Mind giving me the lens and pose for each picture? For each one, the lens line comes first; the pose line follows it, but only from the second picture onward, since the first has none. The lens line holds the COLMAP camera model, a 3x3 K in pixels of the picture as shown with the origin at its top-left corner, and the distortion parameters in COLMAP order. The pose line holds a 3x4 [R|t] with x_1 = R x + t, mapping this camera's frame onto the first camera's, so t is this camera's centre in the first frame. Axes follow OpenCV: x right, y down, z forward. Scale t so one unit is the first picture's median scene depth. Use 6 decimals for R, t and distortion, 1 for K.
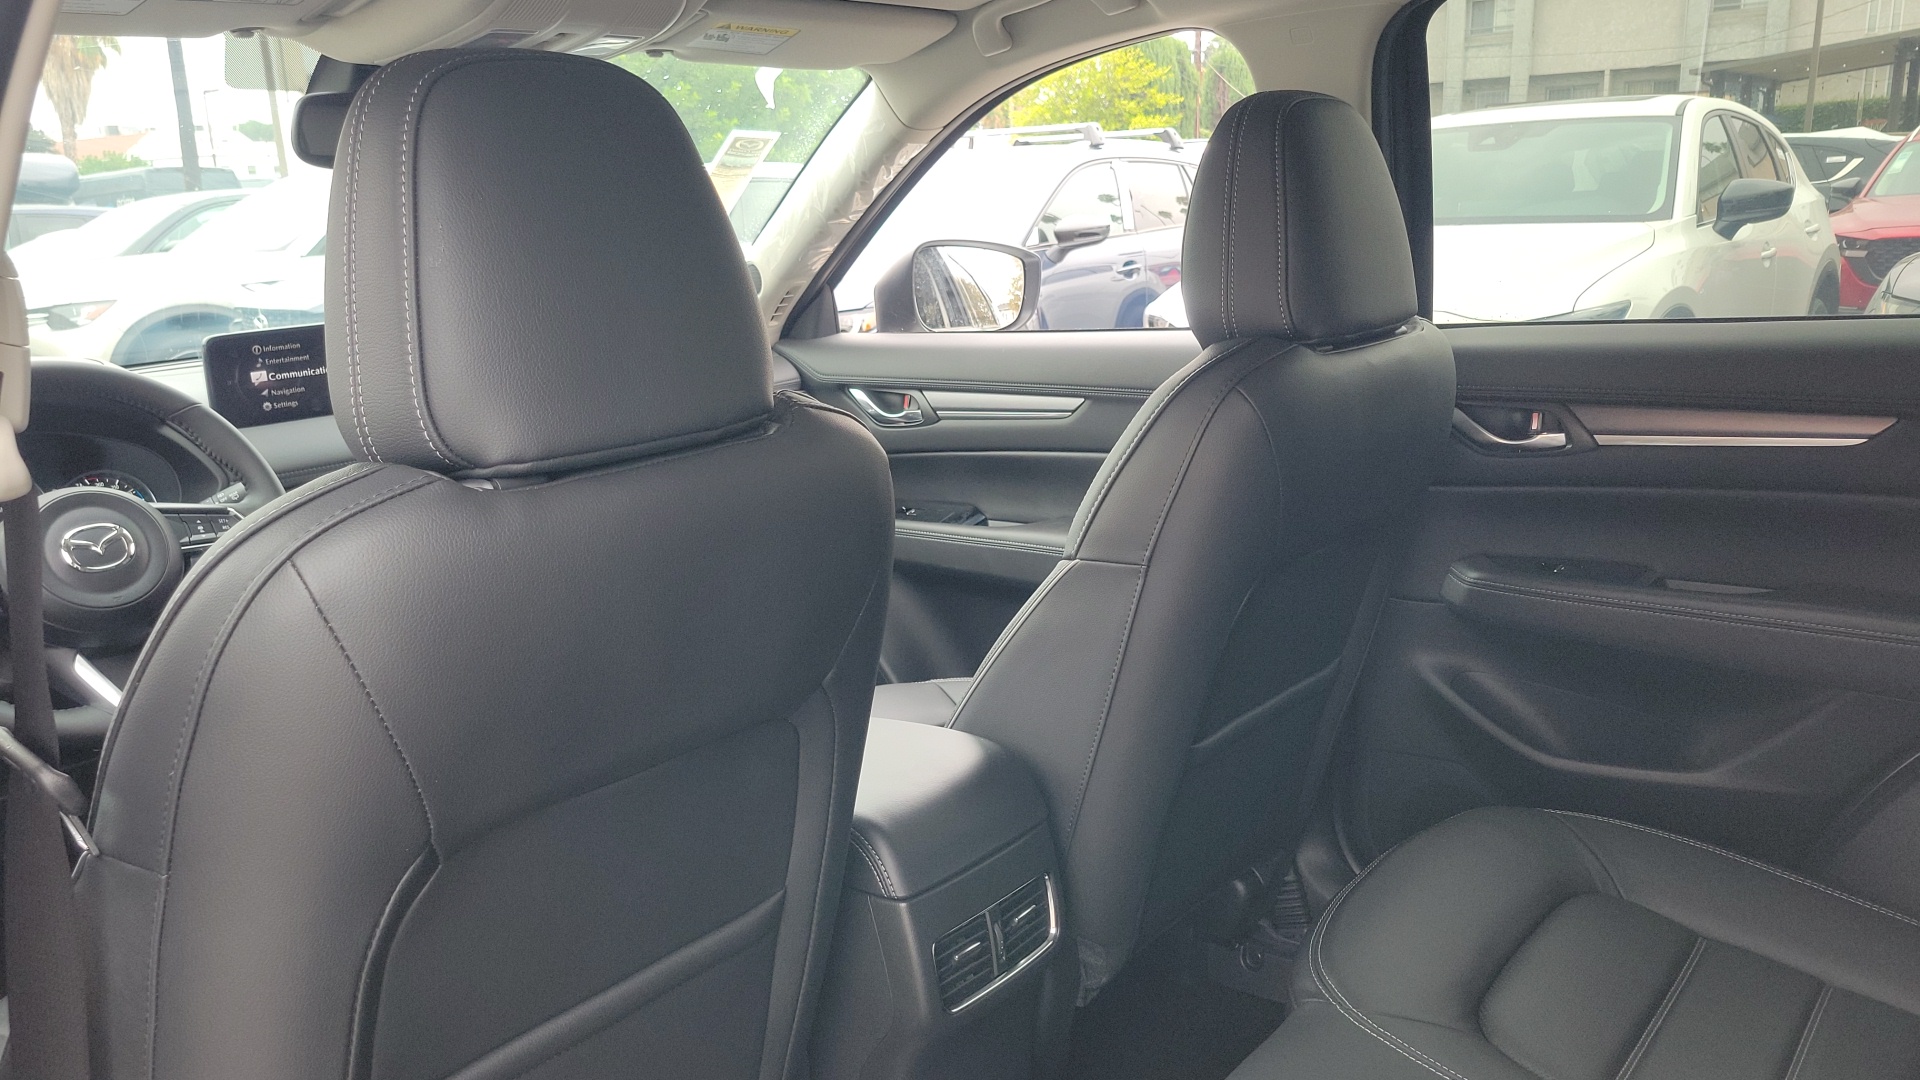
lens RADIAL K [[1449.8, 0, 977.5], [0, 1449.8, 520.9], [0, 0, 1]] dist [0.020312, -0.026364]
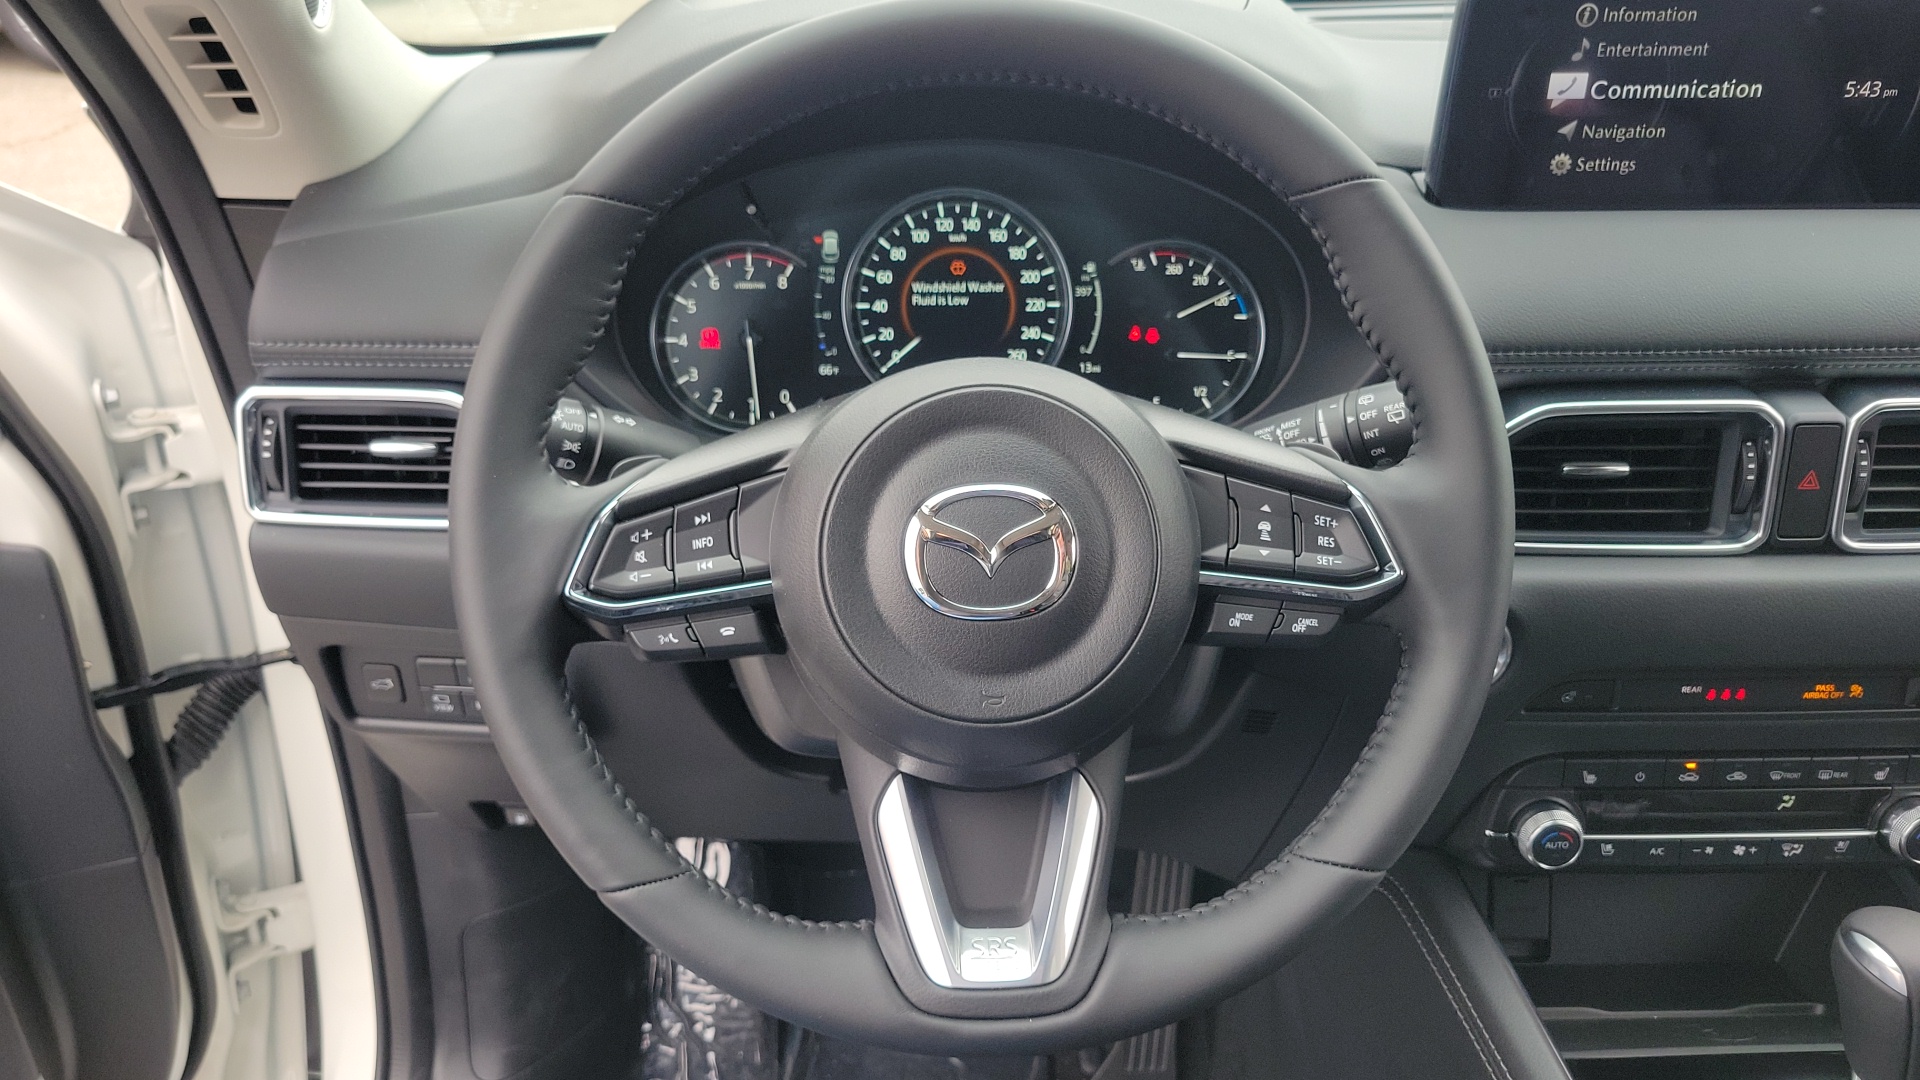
lens RADIAL K [[1449.8, 0, 927.0], [0, 1449.8, 534.9], [0, 0, 1]] dist [0.020312, -0.026364]
pose [[0.647221, 0.386543, -0.657031, -0.298142], [-0.199867, 0.917798, 0.343073, -0.087798], [0.735635, -0.090725, 0.671275, 0.592281]]
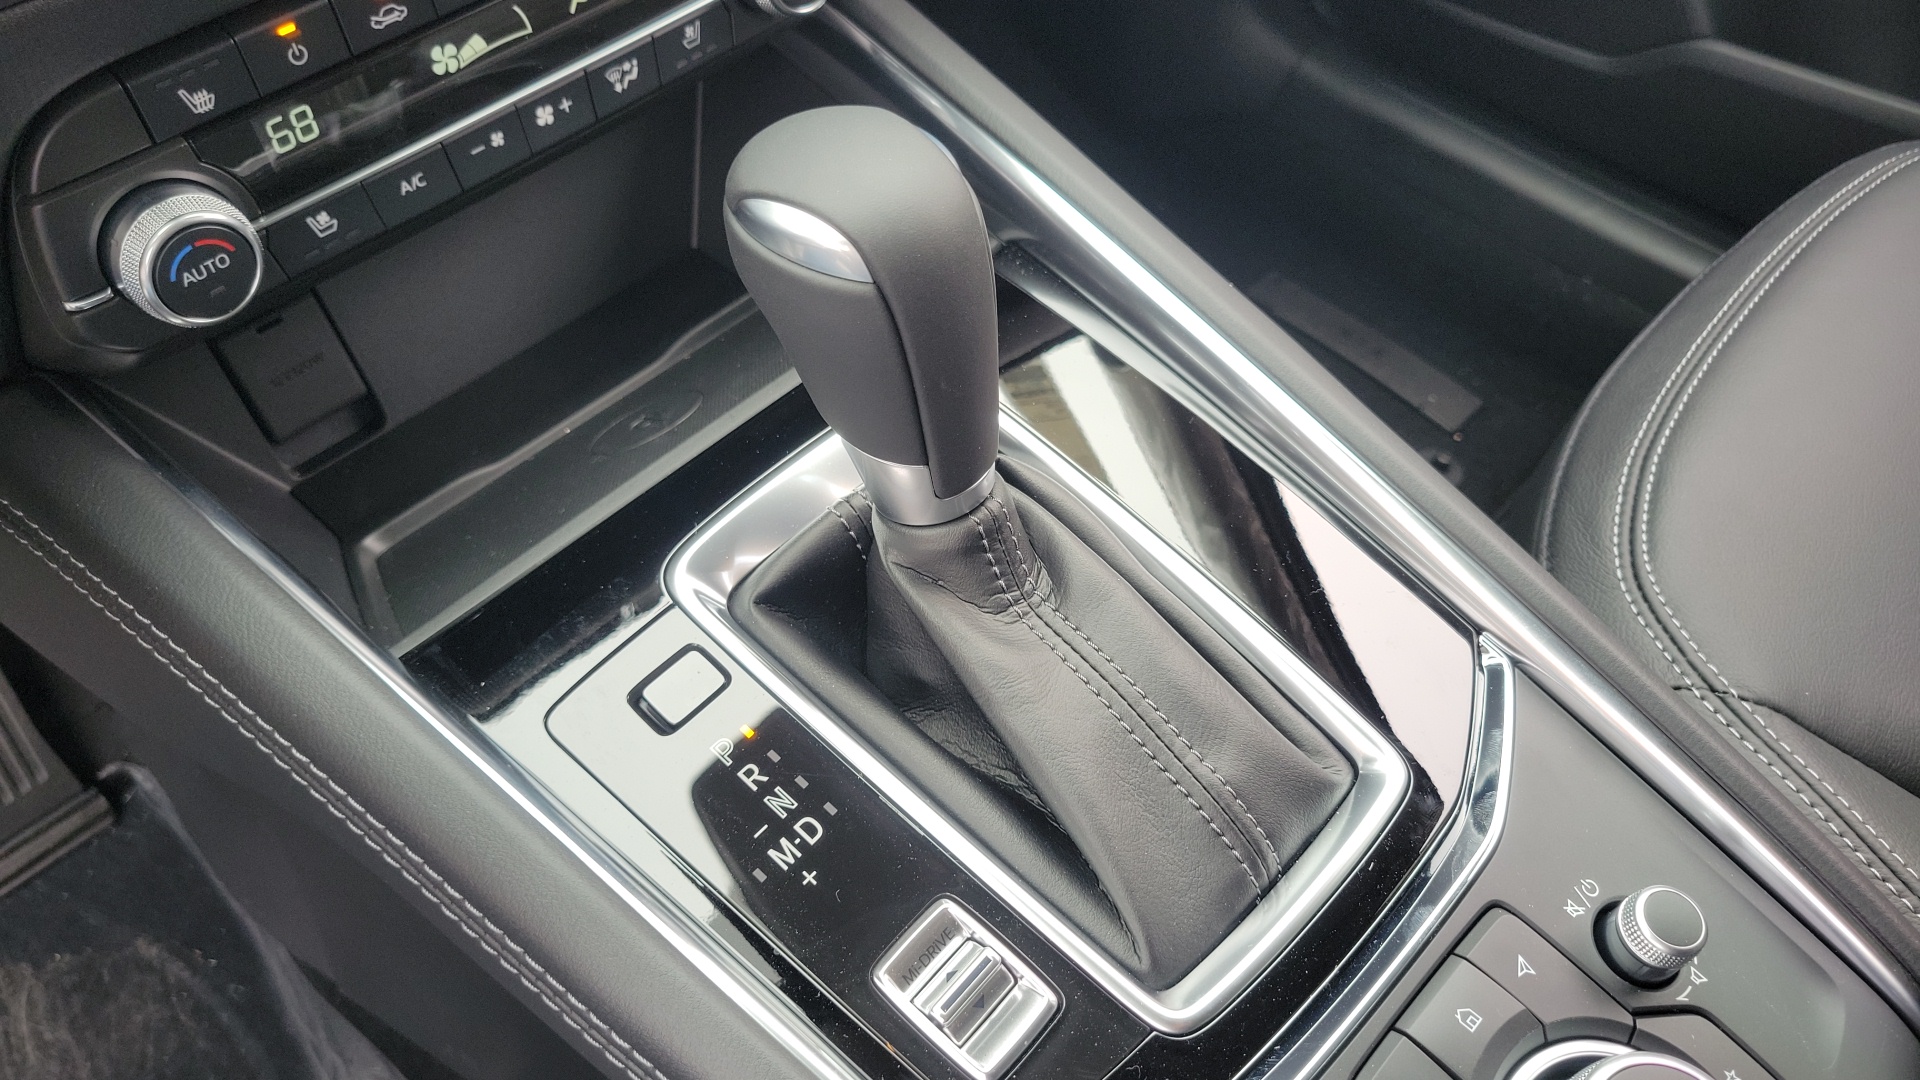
lens RADIAL K [[1449.8, 0, 928.8], [0, 1449.8, 549.5], [0, 0, 1]] dist [0.020312, -0.026364]
pose [[0.993599, 0.112629, 0.008758, -0.323572], [-0.092758, 0.769132, 0.632322, -0.000118], [0.064481, -0.629087, 0.774656, 0.834123]]
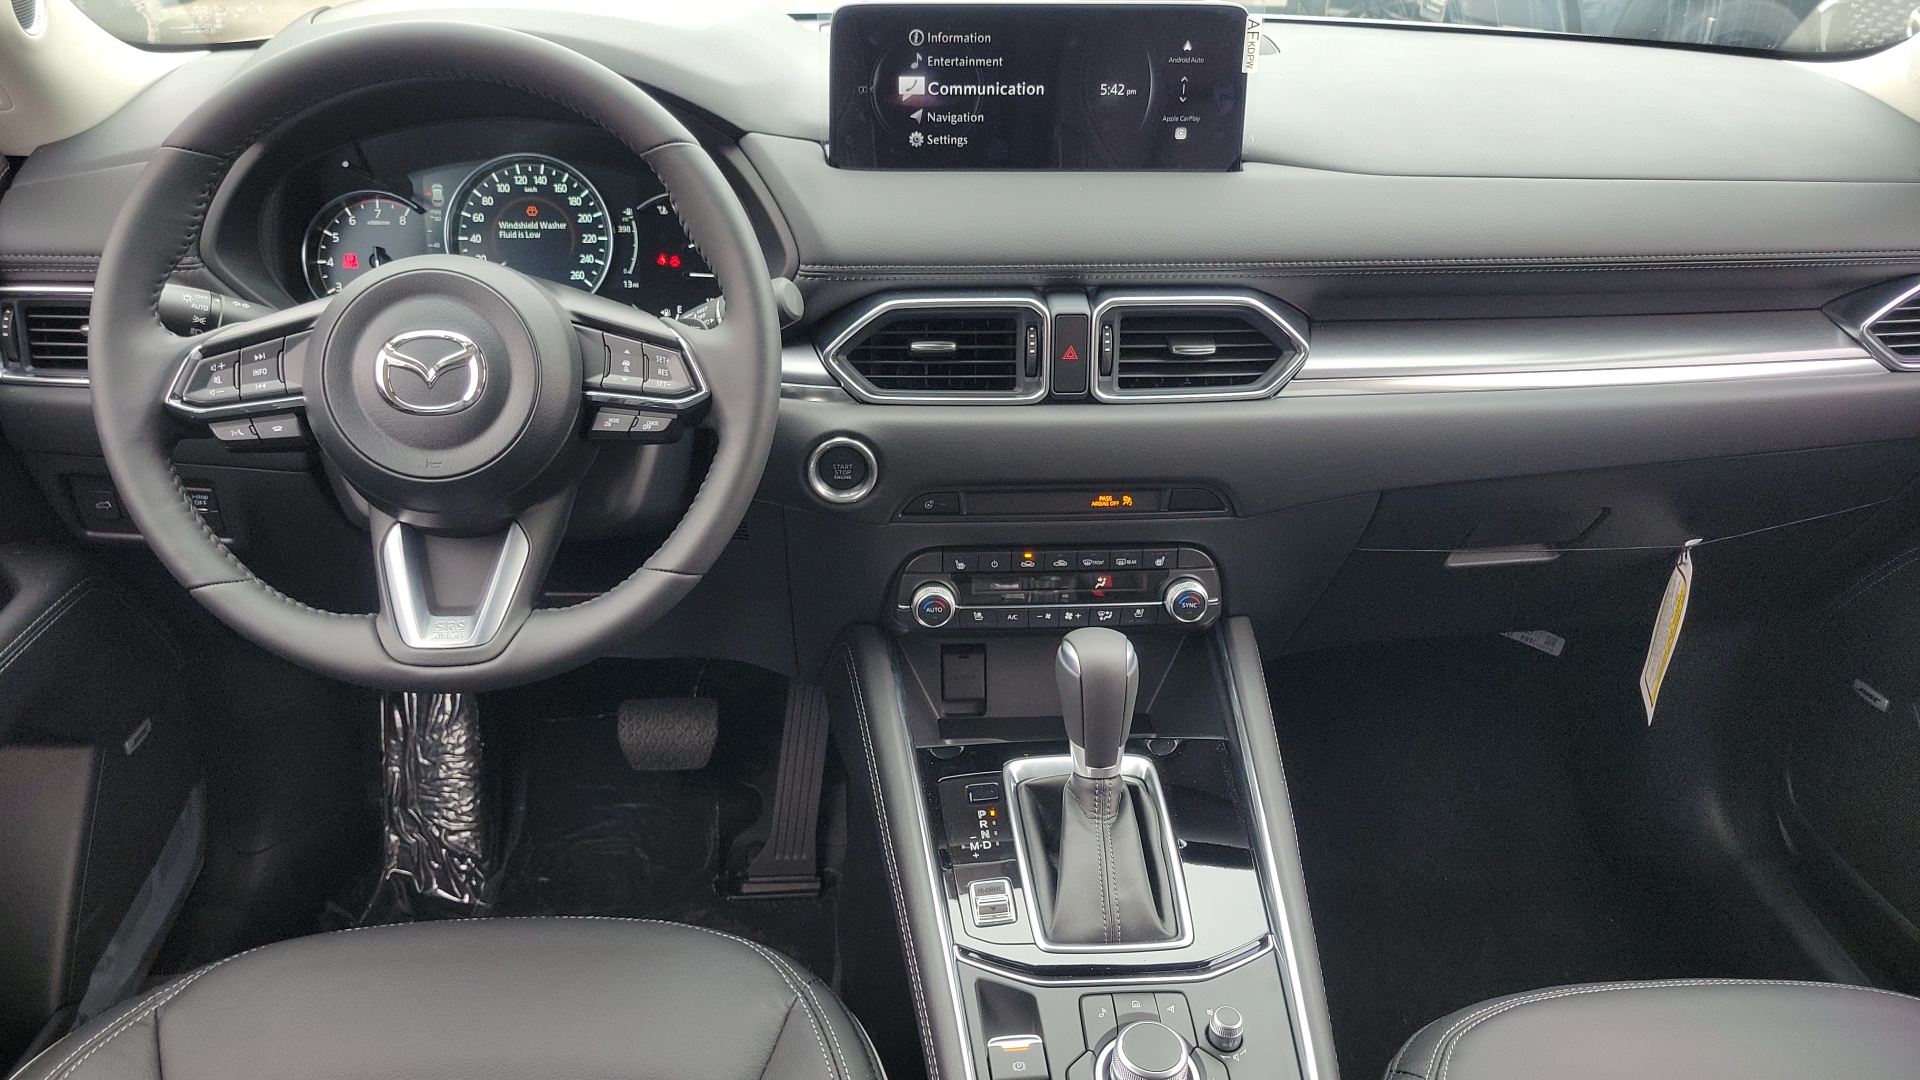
lens RADIAL K [[1449.8, 0, 954.6], [0, 1449.8, 565.1], [0, 0, 1]] dist [0.020312, -0.026364]
pose [[0.683221, 0.397824, -0.612327, -0.047152], [-0.212665, 0.910616, 0.354333, -0.133860], [0.698557, -0.111867, 0.706756, 0.575743]]
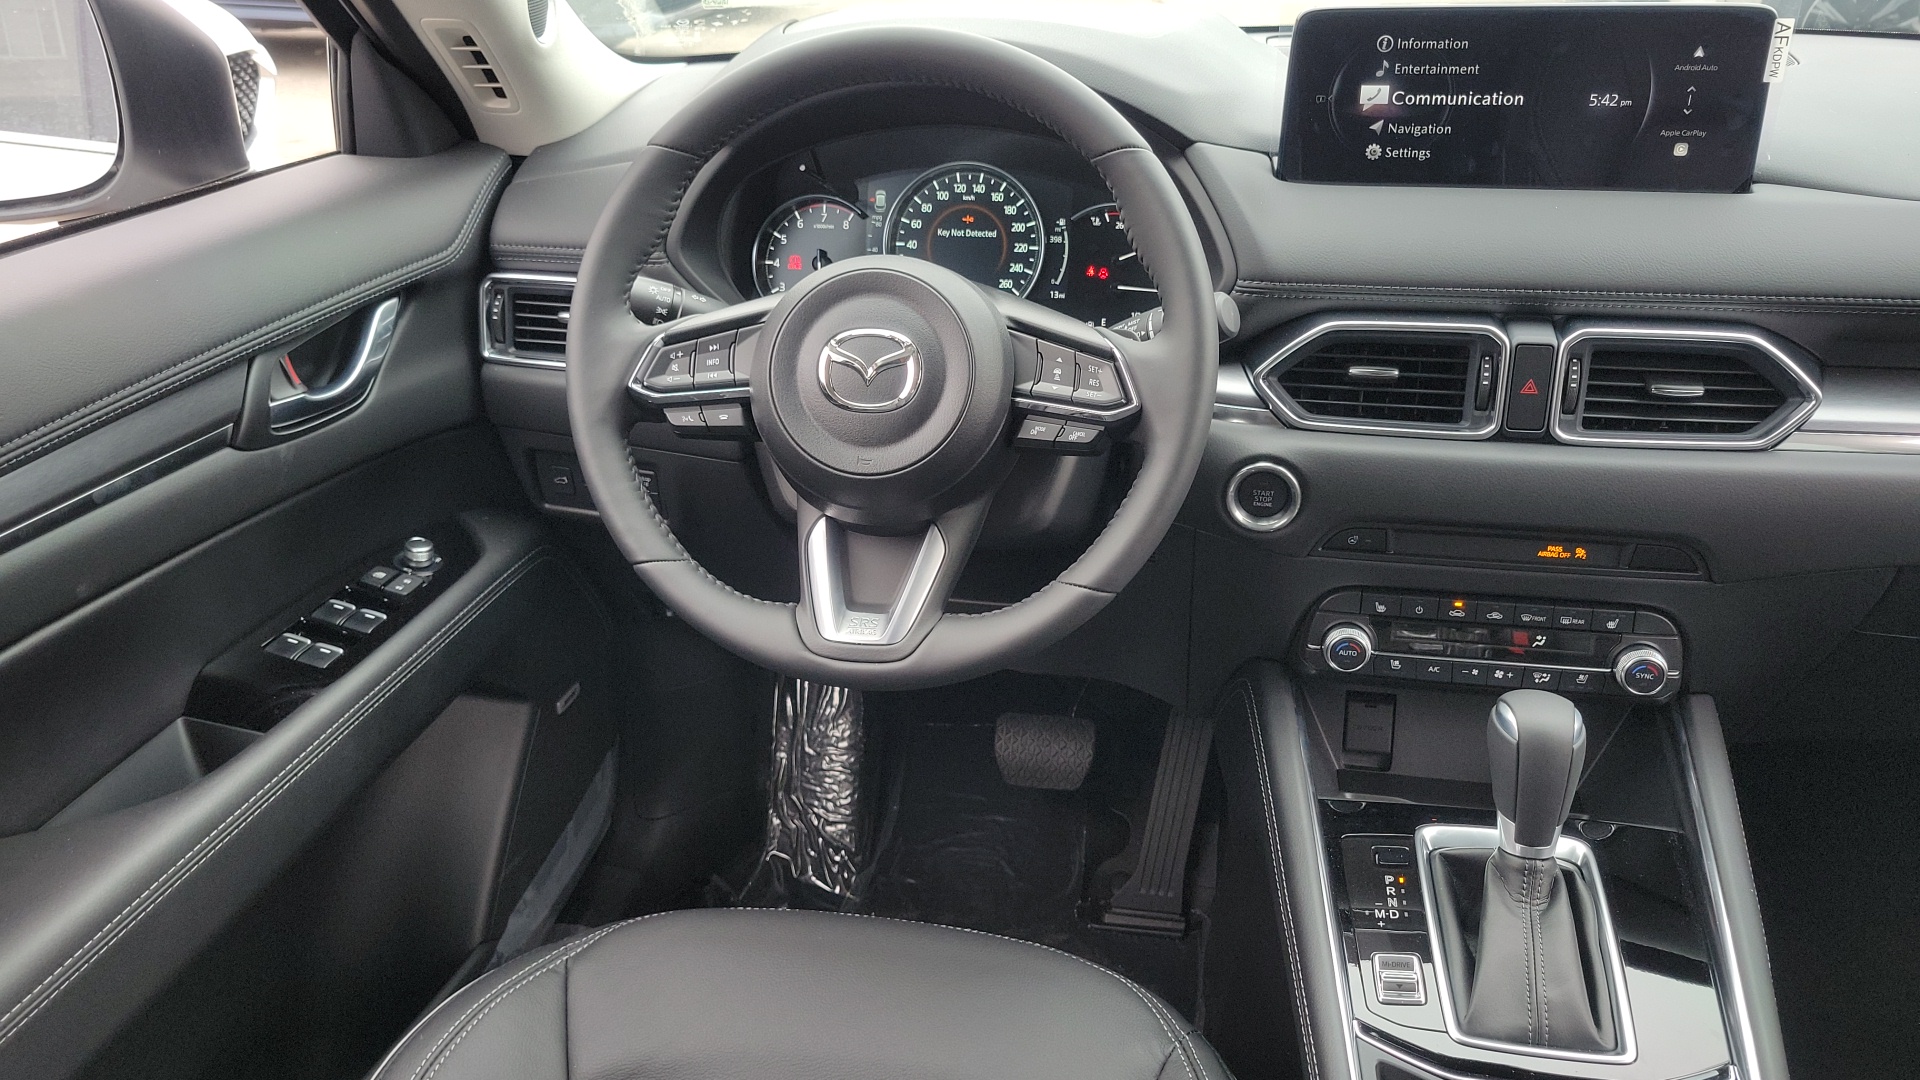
lens RADIAL K [[1449.8, 0, 958.6], [0, 1449.8, 557.3], [0, 0, 1]] dist [0.020312, -0.026364]
pose [[0.479169, 0.431907, -0.764103, -0.073211], [-0.200786, 0.901406, 0.383604, -0.120463], [0.854448, -0.030390, 0.518647, 0.573449]]
